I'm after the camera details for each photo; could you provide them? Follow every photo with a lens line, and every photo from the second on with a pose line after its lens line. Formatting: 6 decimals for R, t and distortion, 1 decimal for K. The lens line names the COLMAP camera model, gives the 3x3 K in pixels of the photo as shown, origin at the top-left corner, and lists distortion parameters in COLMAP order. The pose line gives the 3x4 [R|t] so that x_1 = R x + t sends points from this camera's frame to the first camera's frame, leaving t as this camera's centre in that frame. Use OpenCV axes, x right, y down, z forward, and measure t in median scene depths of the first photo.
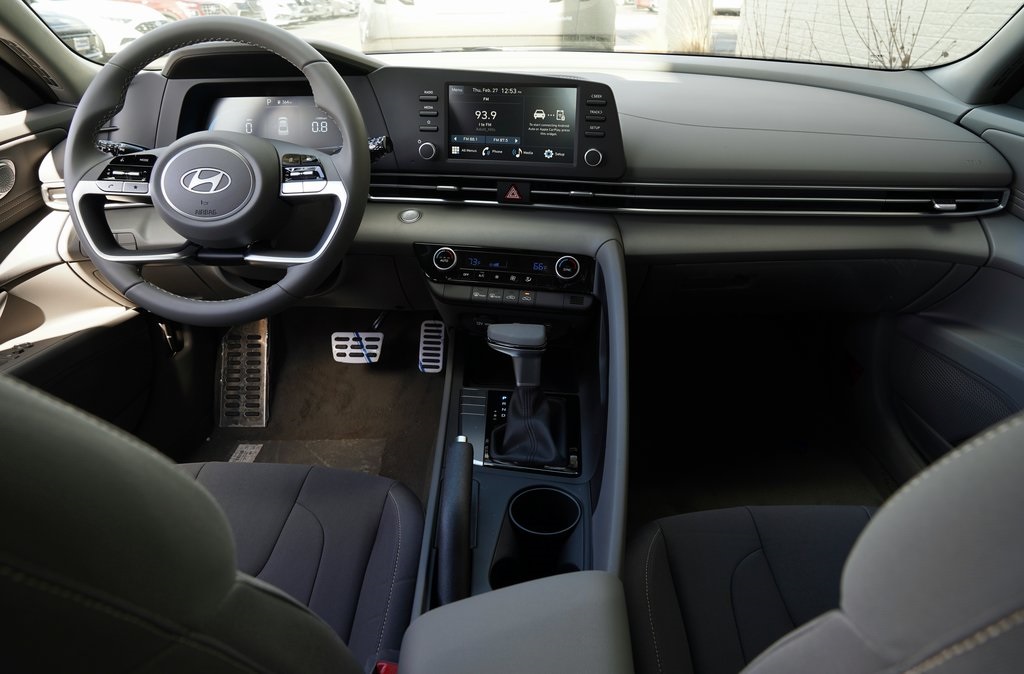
lens RADIAL K [[708.4, 0, 512.9], [0, 708.4, 332.9], [0, 0, 1]] dist [-0.121062, 0.072400]
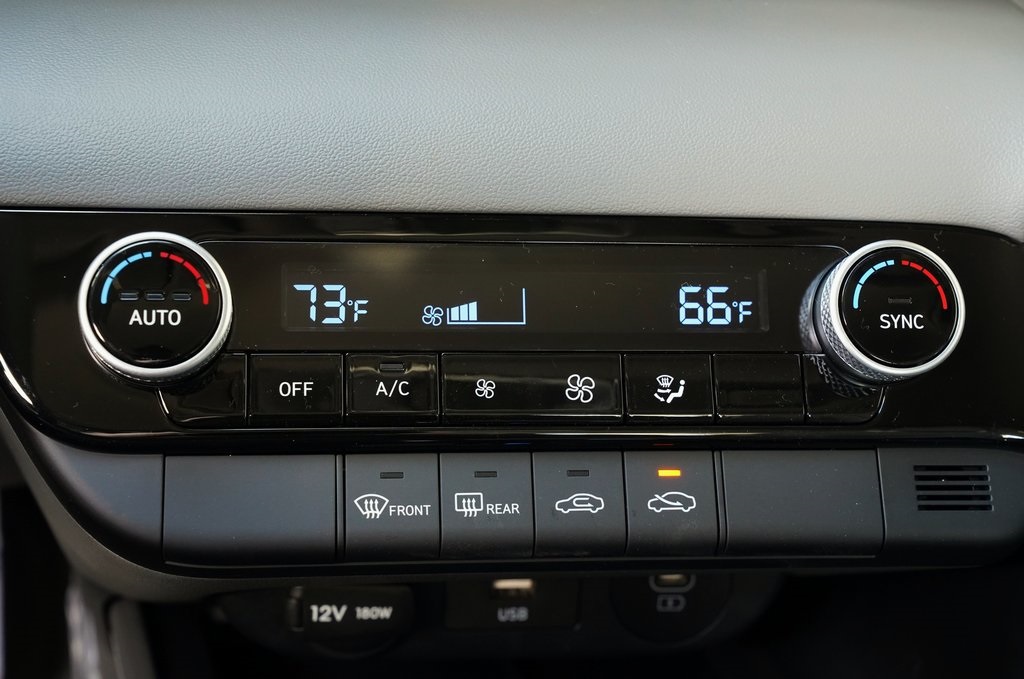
lens RADIAL K [[1707.8, 0, 518.8], [0, 1707.8, 337.8], [0, 0, 1]] dist [0.182324, 0.000000]
pose [[0.956683, -0.086921, 0.277852, -0.127144], [0.078236, 0.996041, 0.042217, -0.107843], [-0.280421, -0.018650, 0.959696, 0.607706]]
